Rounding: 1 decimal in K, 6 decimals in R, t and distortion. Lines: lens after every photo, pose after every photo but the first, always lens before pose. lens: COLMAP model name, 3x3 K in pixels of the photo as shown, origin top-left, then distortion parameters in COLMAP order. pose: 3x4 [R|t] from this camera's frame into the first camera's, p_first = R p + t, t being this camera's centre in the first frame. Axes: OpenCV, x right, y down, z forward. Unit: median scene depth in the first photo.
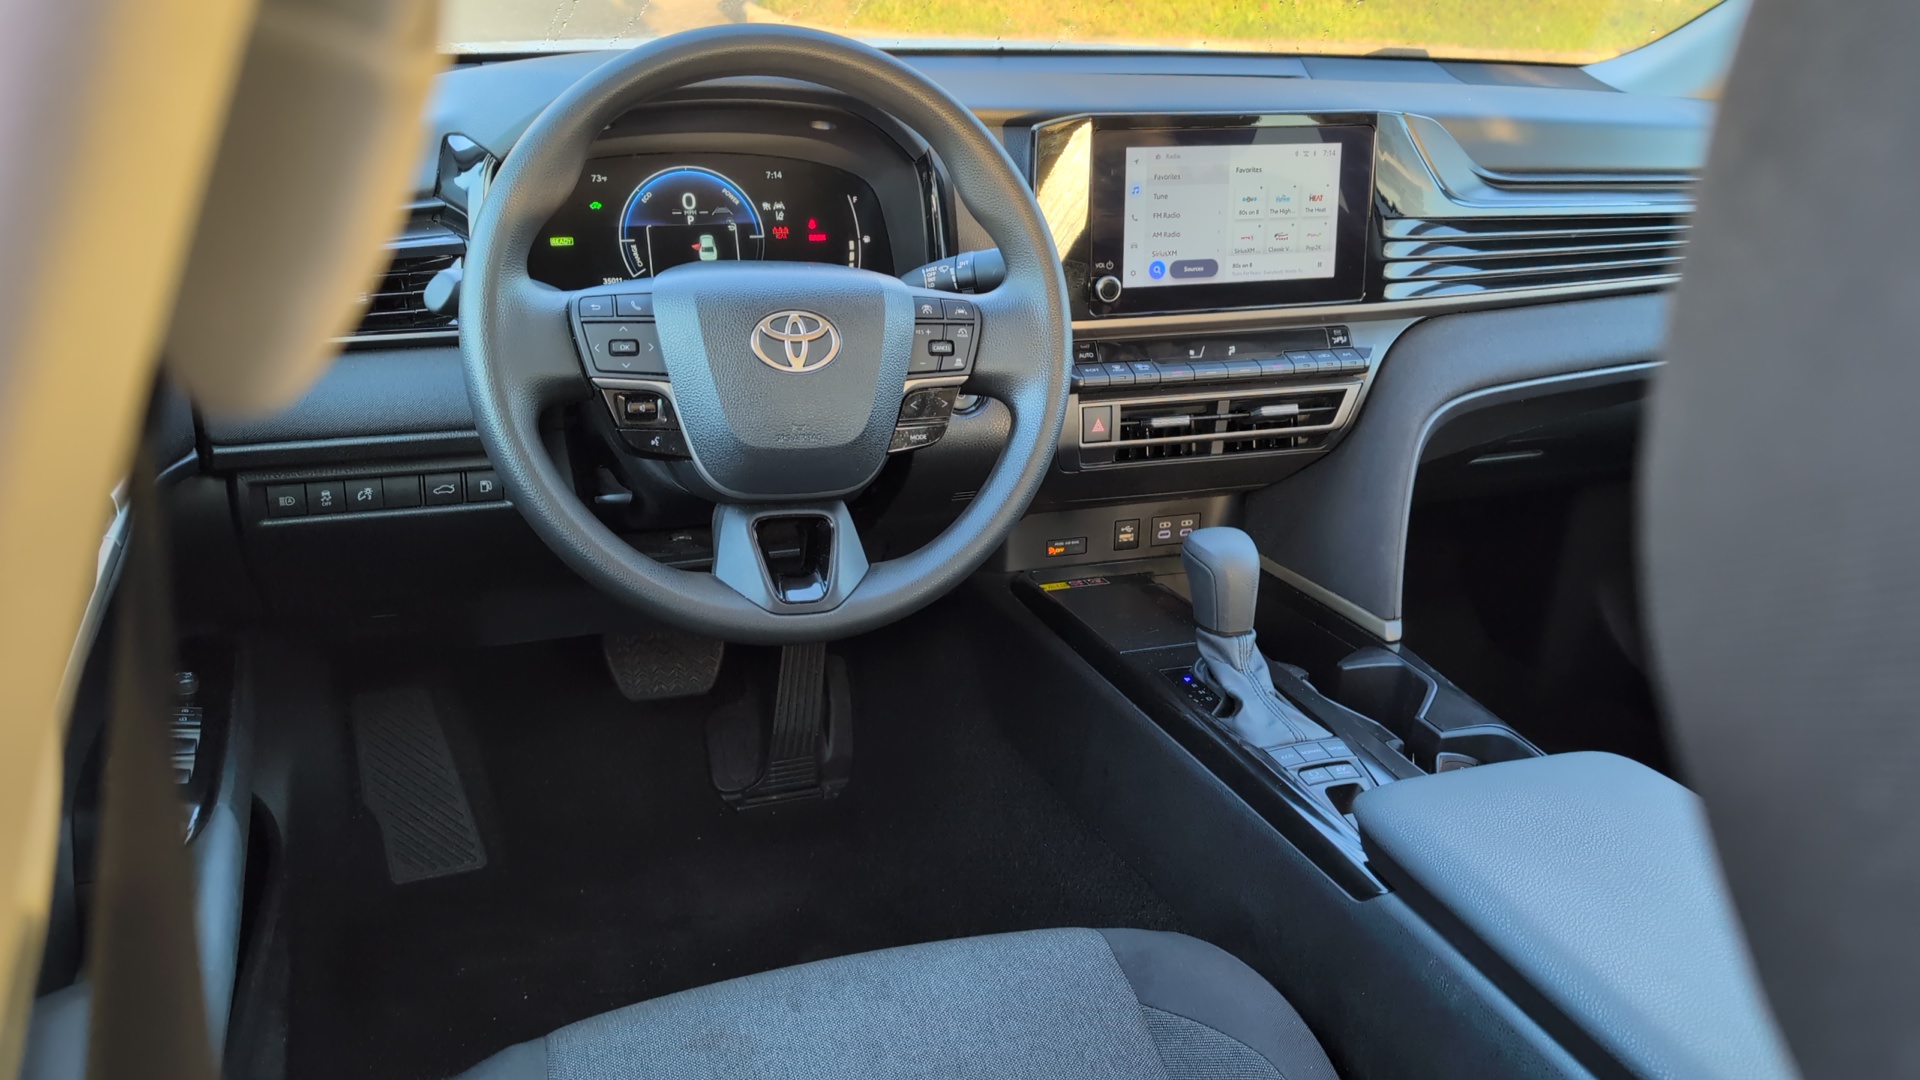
lens RADIAL K [[1619.6, 0, 960.0], [0, 1619.6, 540.0], [0, 0, 1]] dist [0.090386, -0.000547]
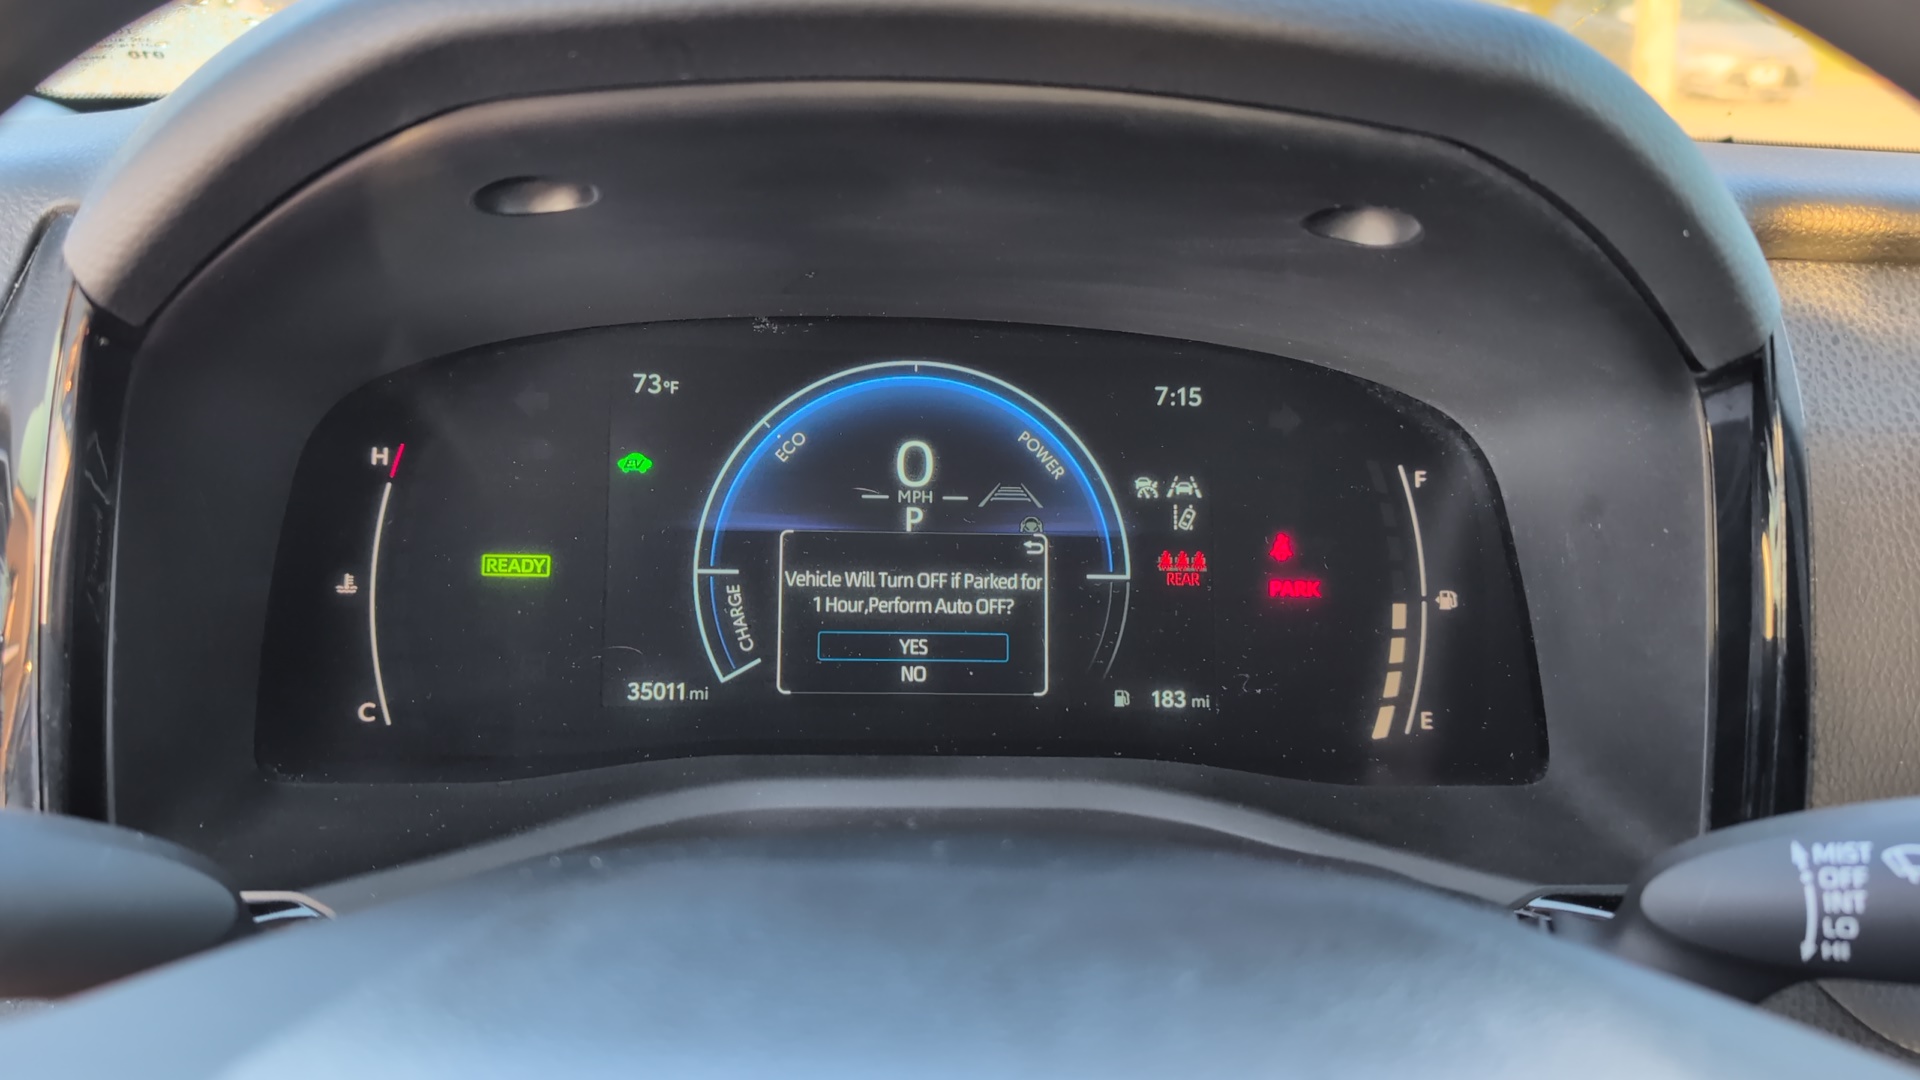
lens RADIAL K [[1658.0, 0, 932.2], [0, 1658.0, 570.4], [0, 0, 1]] dist [0.097193, -0.202453]
pose [[0.962440, 0.075872, -0.260676, -0.073221], [-0.103014, 0.990410, -0.092071, -0.156524], [0.251190, 0.115466, 0.961026, 0.682454]]
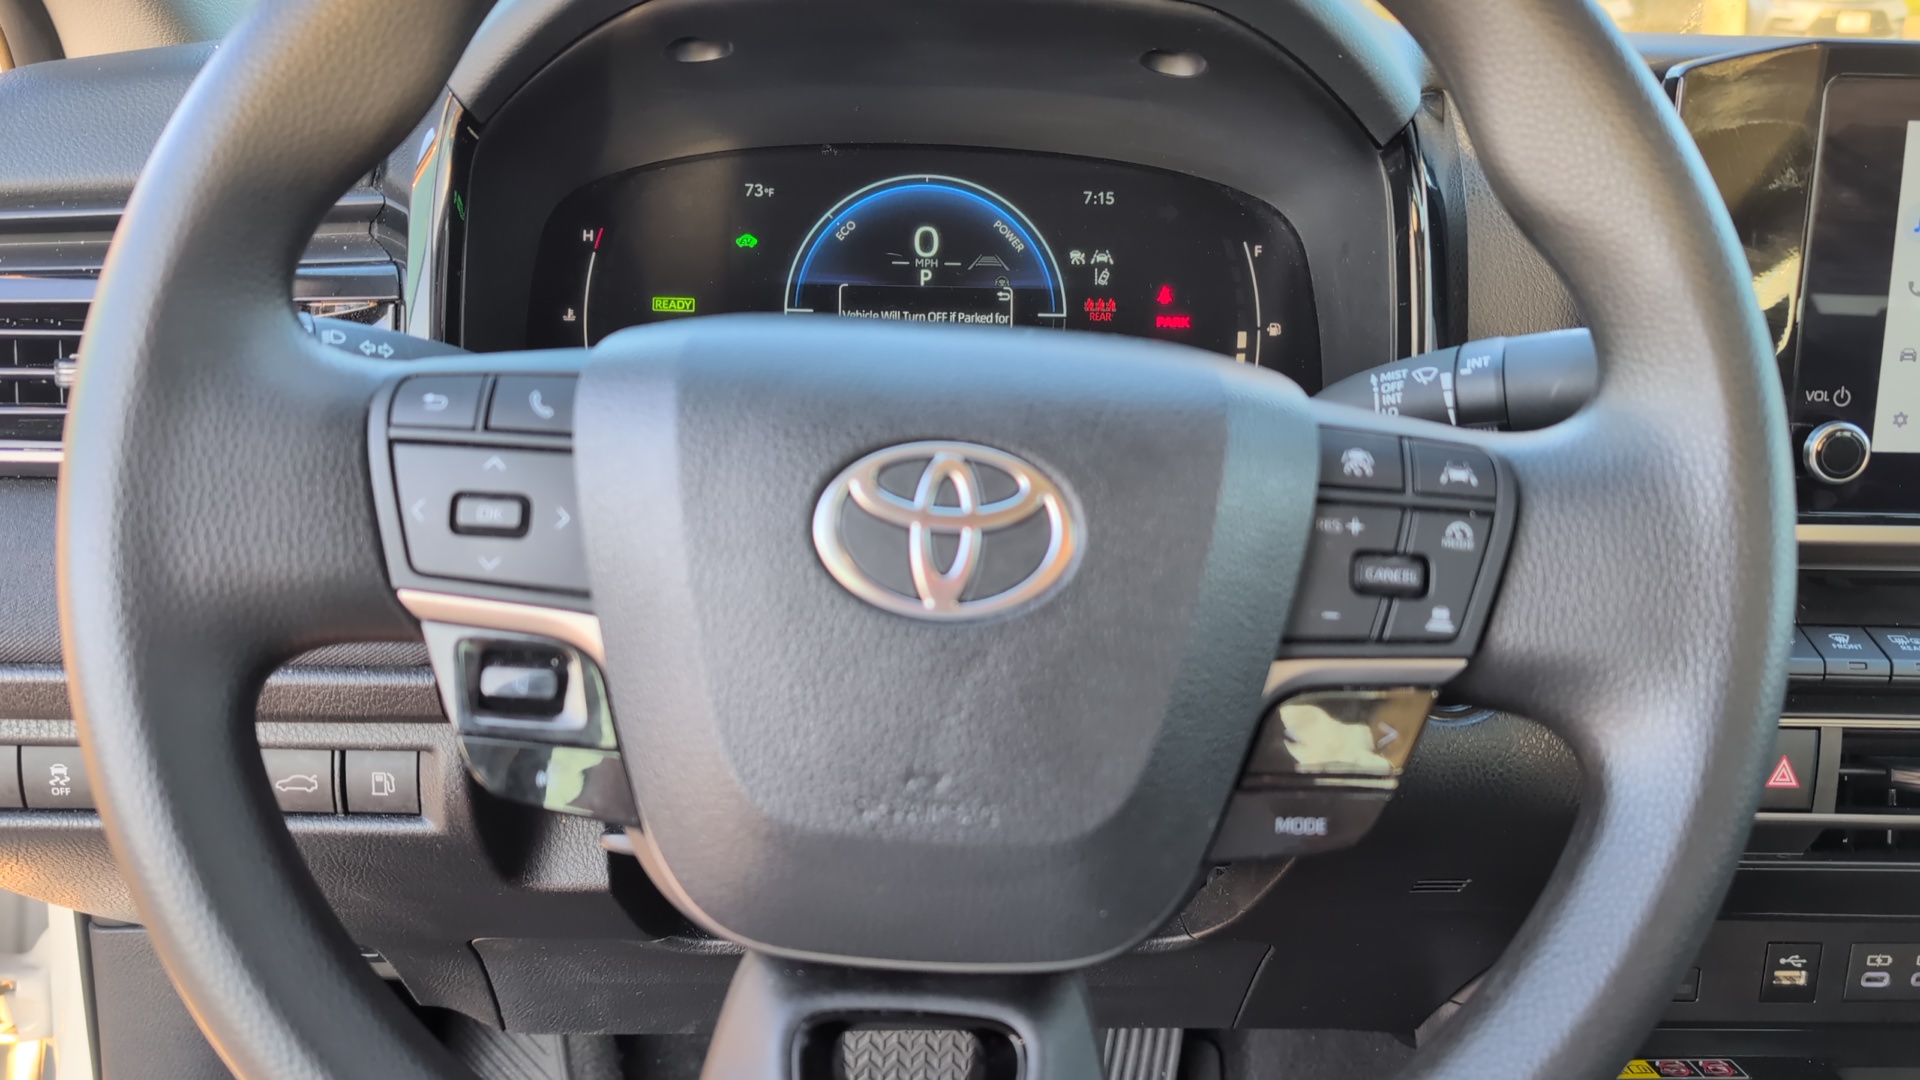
lens RADIAL K [[1658.0, 0, 932.2], [0, 1658.0, 570.4], [0, 0, 1]] dist [0.097193, -0.202453]
pose [[0.950461, 0.078975, -0.300645, 0.002189], [-0.104352, 0.992124, -0.069284, -0.068799], [0.292805, 0.097224, 0.951216, 0.513775]]
